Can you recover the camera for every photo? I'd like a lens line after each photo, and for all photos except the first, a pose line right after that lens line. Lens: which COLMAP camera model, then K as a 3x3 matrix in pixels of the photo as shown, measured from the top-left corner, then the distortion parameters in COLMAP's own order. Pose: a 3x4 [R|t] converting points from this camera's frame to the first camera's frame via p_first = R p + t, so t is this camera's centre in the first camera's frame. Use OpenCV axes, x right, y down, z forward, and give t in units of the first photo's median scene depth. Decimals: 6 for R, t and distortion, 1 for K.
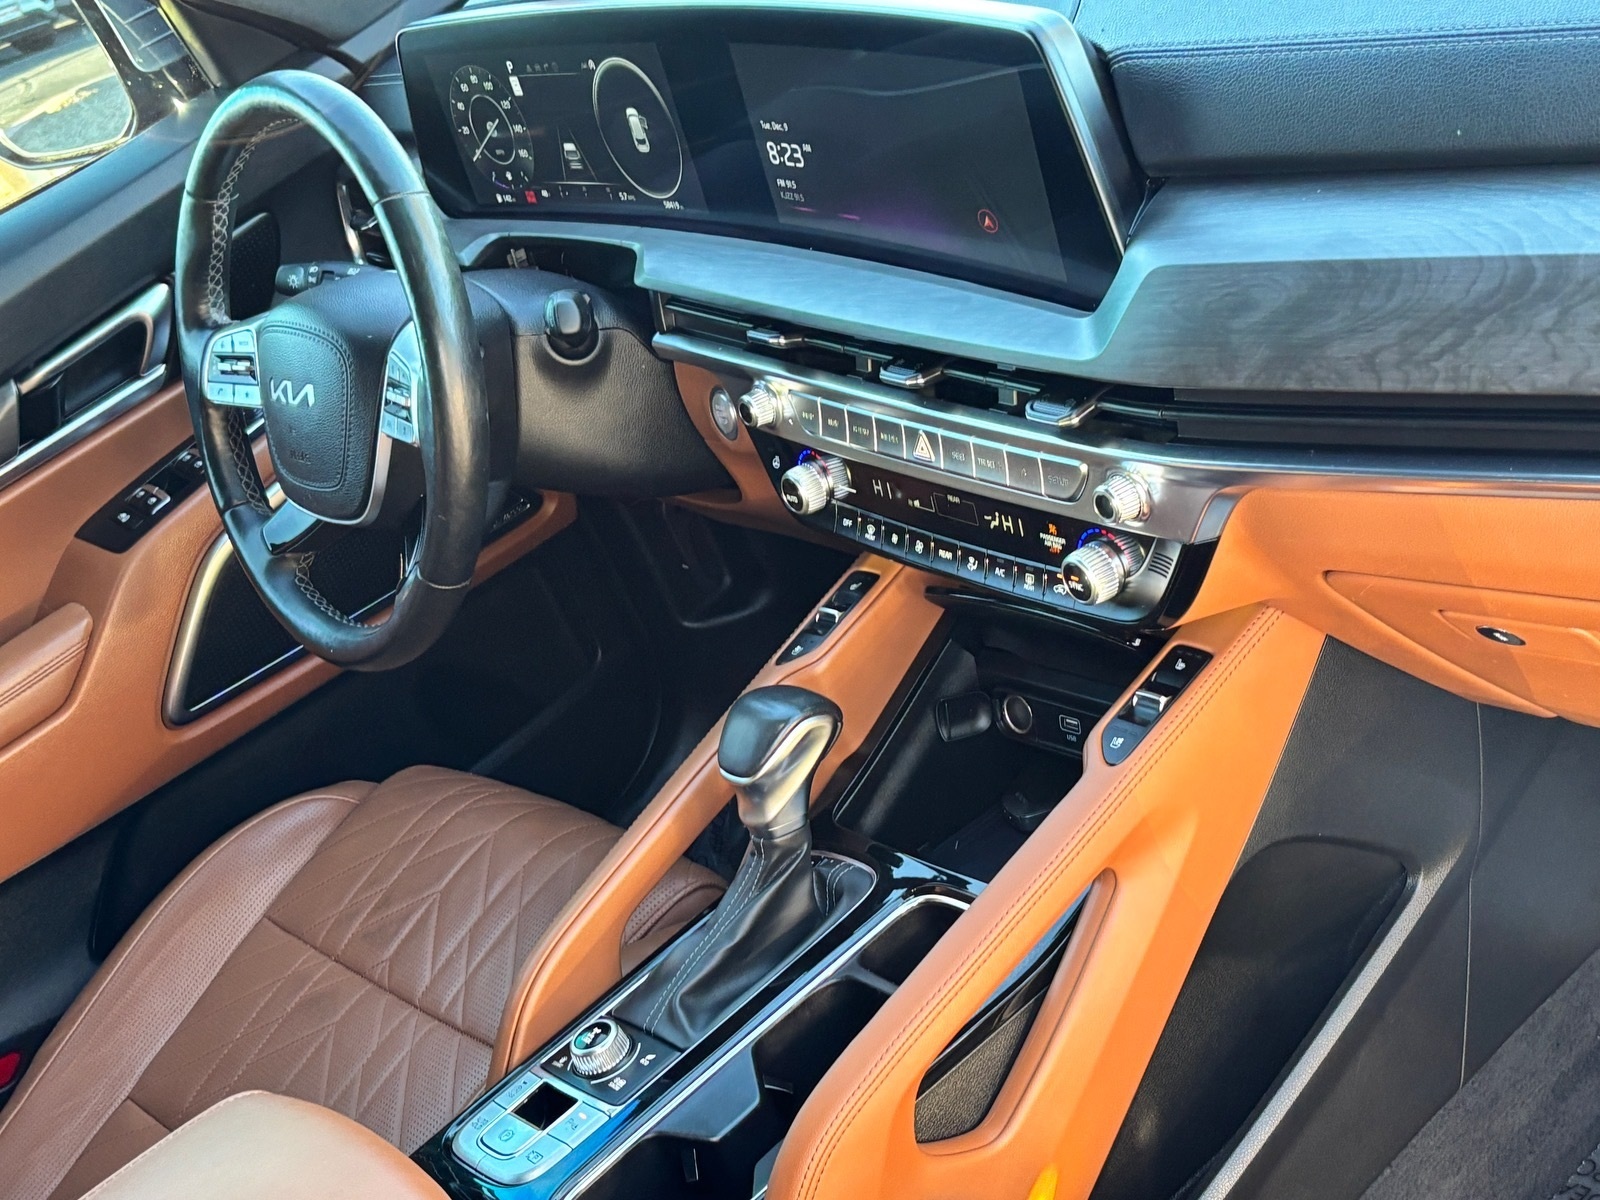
lens RADIAL K [[2321.2, 0, 774.6], [0, 2321.2, 629.5], [0, 0, 1]] dist [0.107109, 0.000000]
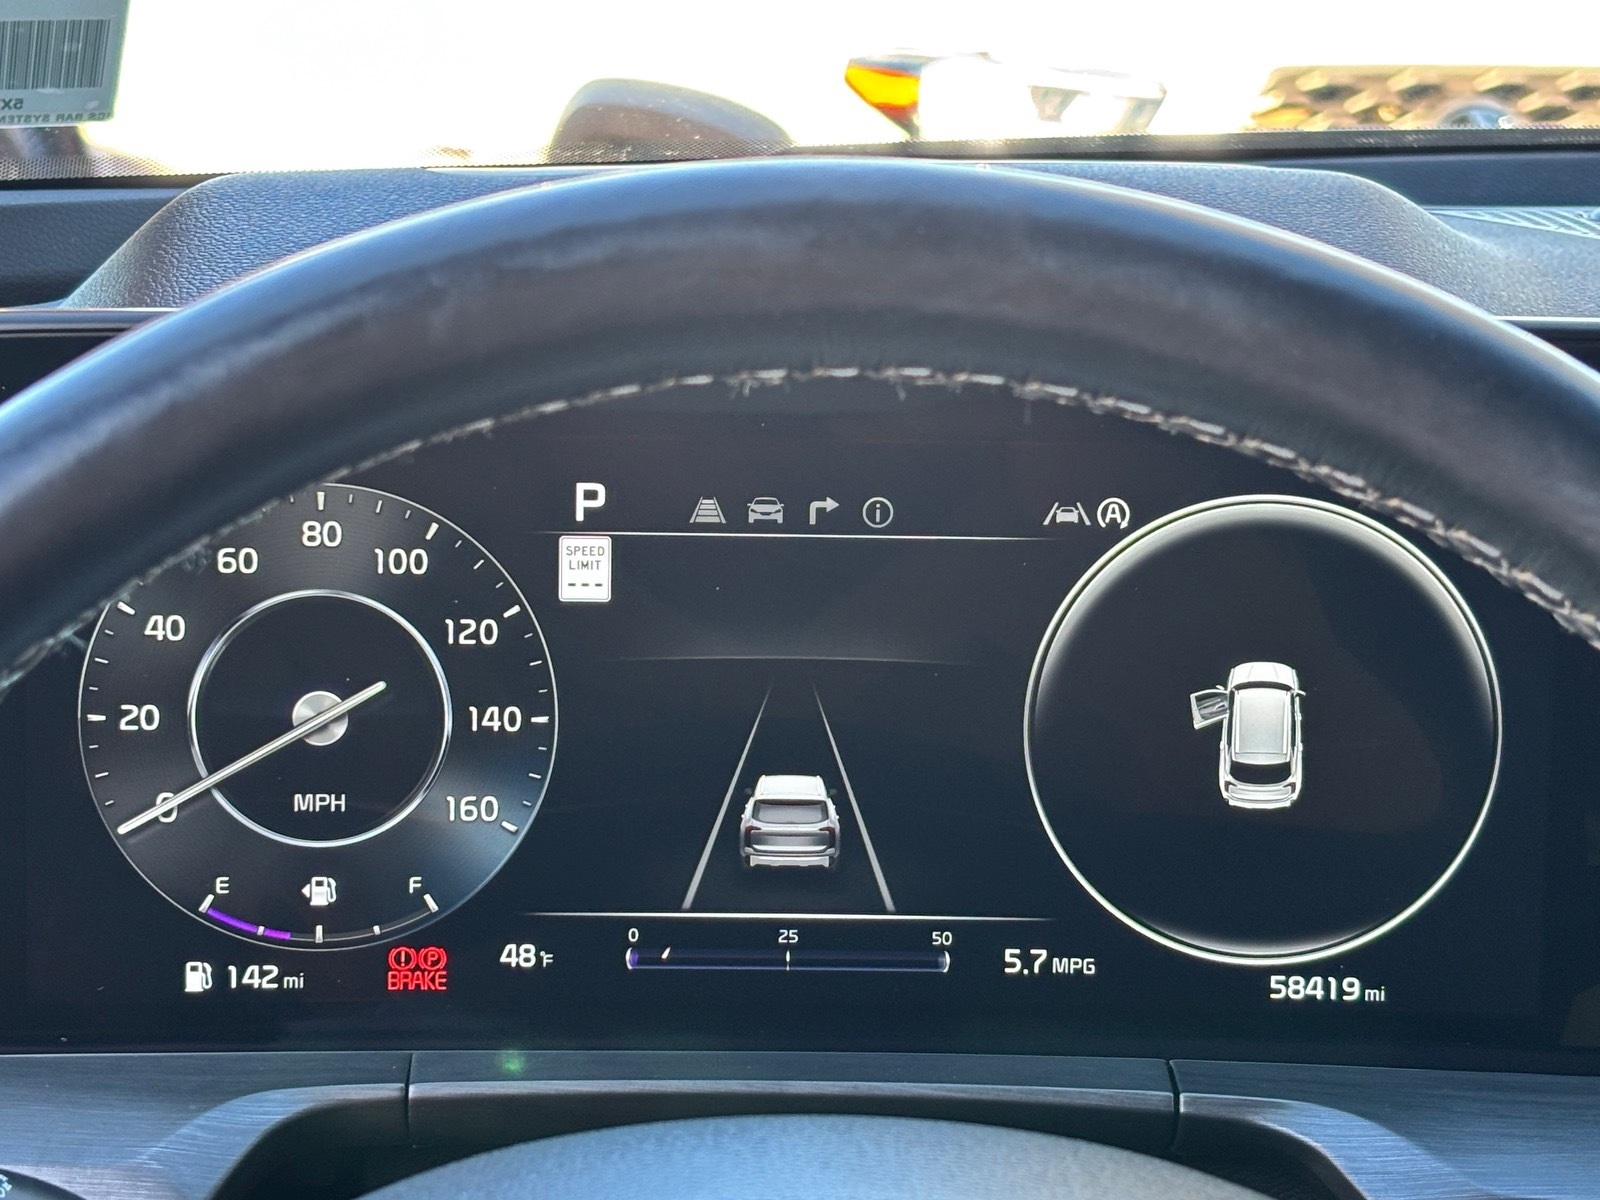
lens RADIAL K [[3191.4, 0, 763.9], [0, 3191.4, 539.3], [0, 0, 1]] dist [0.190336, 0.000000]
pose [[0.580154, 0.218447, 0.784667, -0.452197], [0.157663, 0.915026, -0.371308, -0.096332], [-0.799102, 0.339129, 0.496415, 0.874862]]
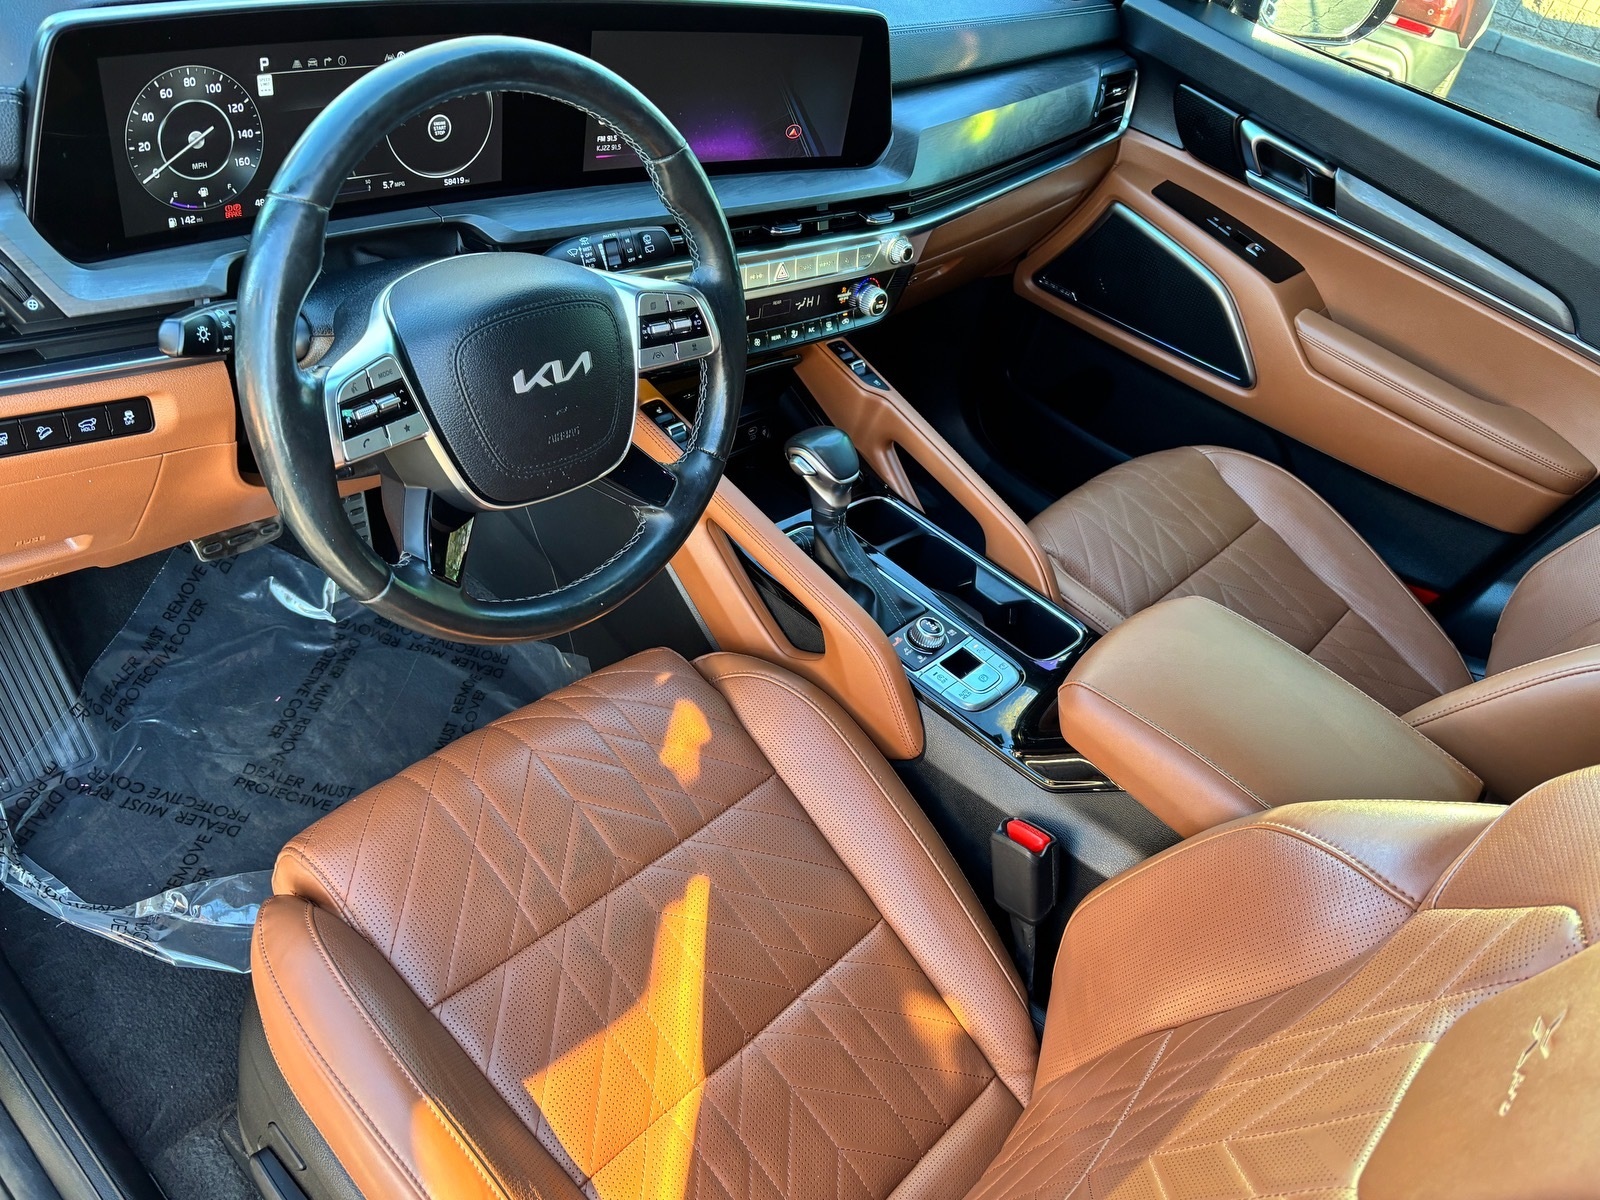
lens RADIAL K [[1249.7, 0, 810.8], [0, 1249.7, 608.2], [0, 0, 1]] dist [0.045677, -0.050963]
pose [[-0.199745, -0.343546, 0.917648, -0.794271], [0.316652, 0.863637, 0.392252, -0.198614], [-0.927272, 0.368926, -0.063723, 1.004586]]
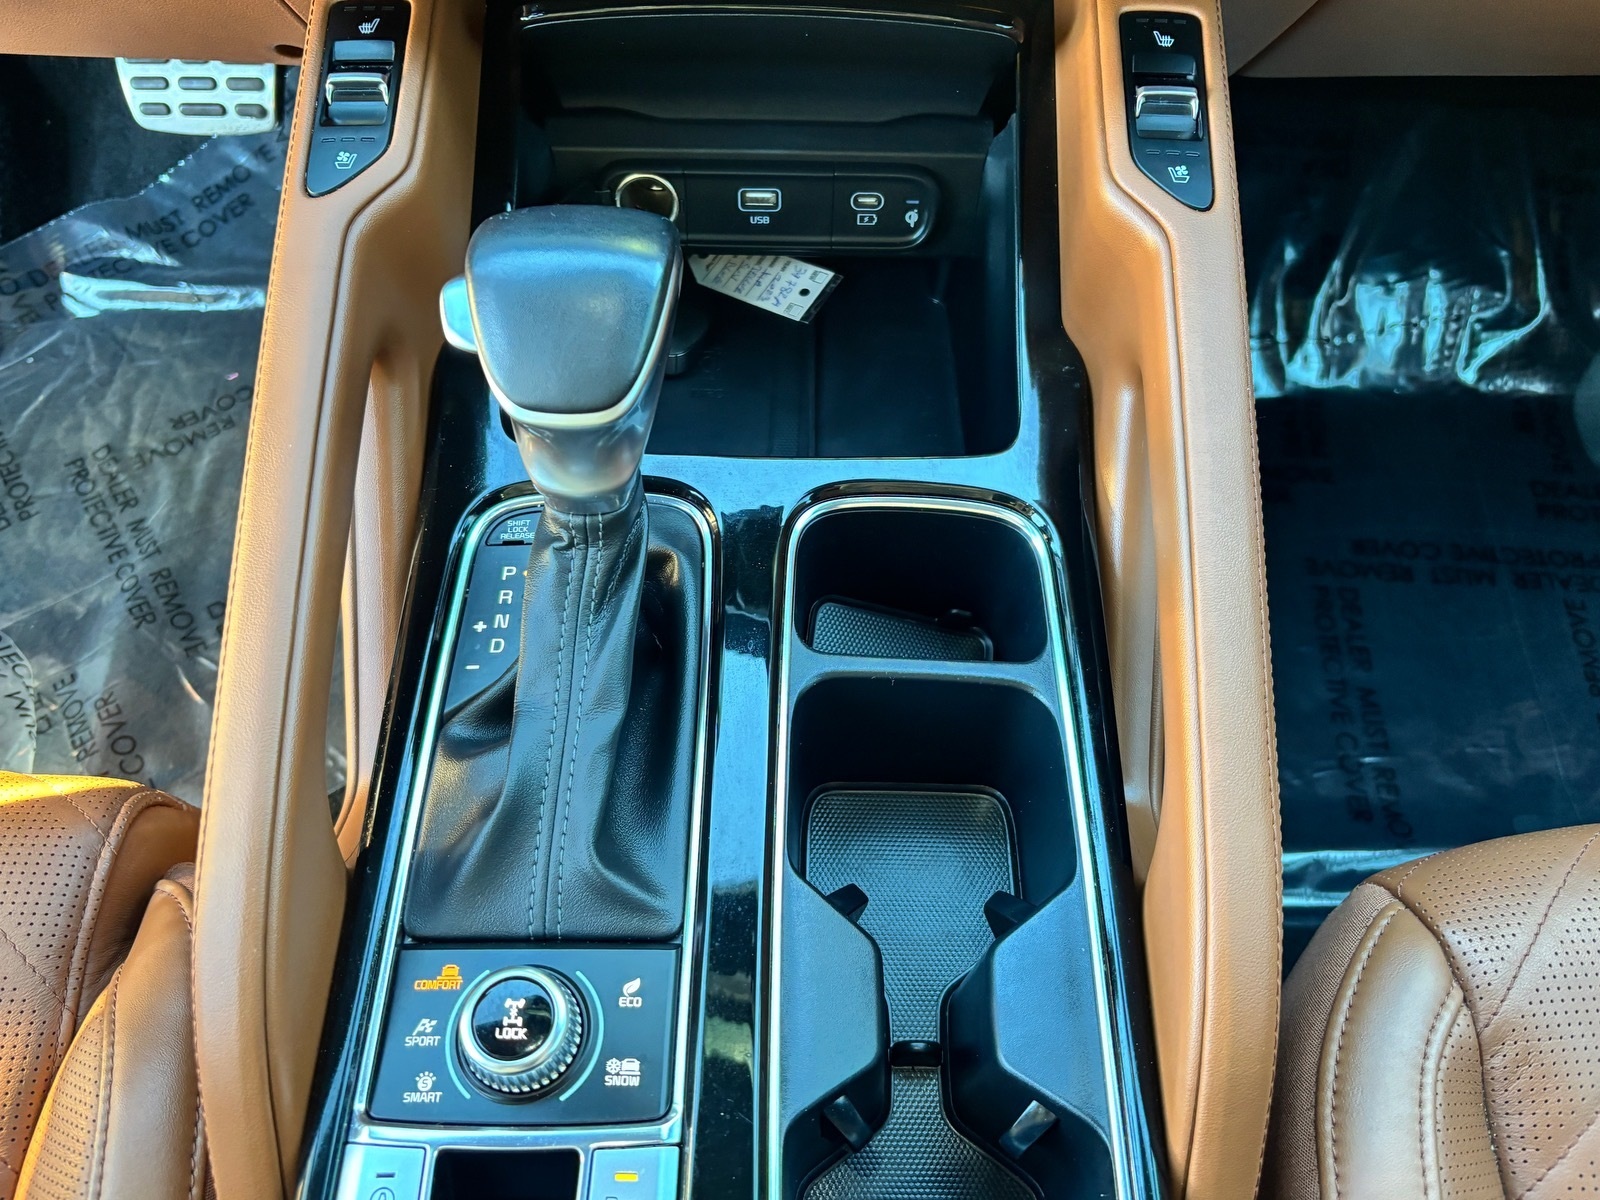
lens RADIAL K [[1292.5, 0, 789.8], [0, 1292.5, 595.7], [0, 0, 1]] dist [-0.005616, 0.017815]
pose [[0.612374, -0.395788, 0.684361, -0.168704], [0.151210, 0.908314, 0.390002, 0.000184], [-0.775973, -0.135345, 0.616075, 0.710978]]
